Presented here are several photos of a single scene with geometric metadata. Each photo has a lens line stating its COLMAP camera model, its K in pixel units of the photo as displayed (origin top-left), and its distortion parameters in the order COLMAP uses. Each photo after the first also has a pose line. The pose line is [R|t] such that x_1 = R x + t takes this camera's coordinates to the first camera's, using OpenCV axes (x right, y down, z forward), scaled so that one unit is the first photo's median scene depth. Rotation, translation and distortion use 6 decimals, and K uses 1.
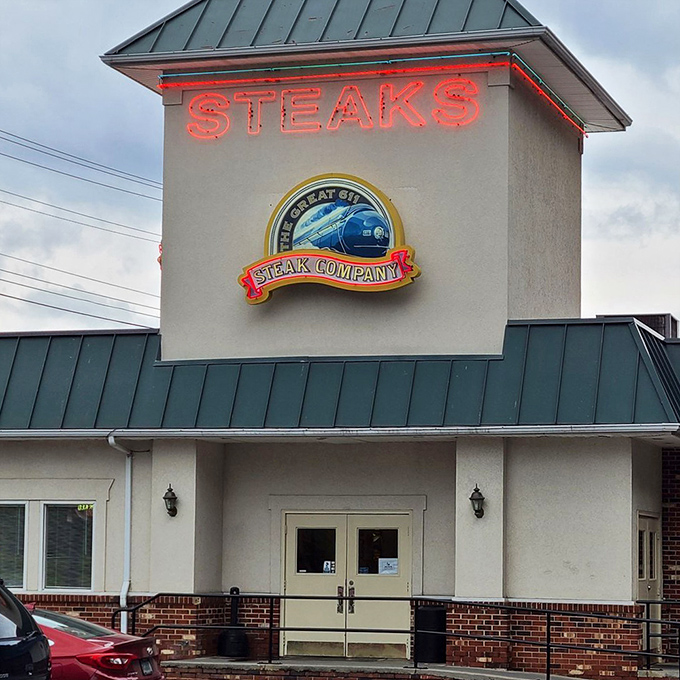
lens RADIAL K [[2112.2, 0, 340.0], [0, 2112.2, 340.0], [0, 0, 1]] dist [0.034566, 1.144347]
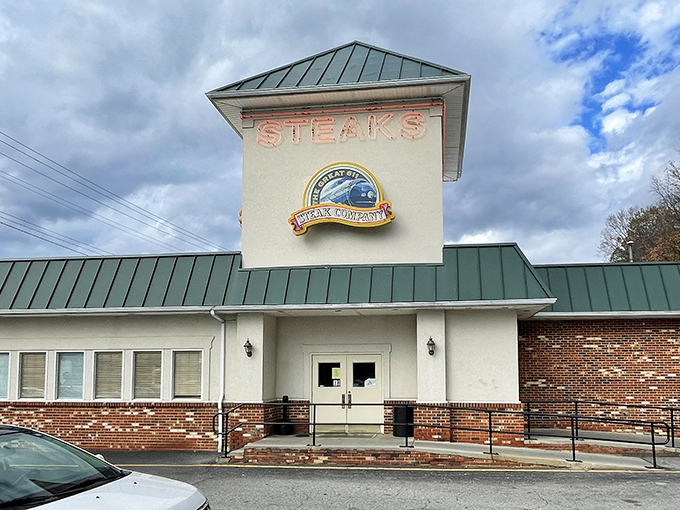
lens RADIAL K [[437.7, 0, 350.7], [0, 437.7, 330.9], [0, 0, 1]] dist [-0.002535, -0.000513]
pose [[0.981766, 0.000786, 0.190091, -0.066548], [-0.003331, 0.999909, 0.013071, 0.057807], [-0.190063, -0.013465, 0.981679, 0.638873]]
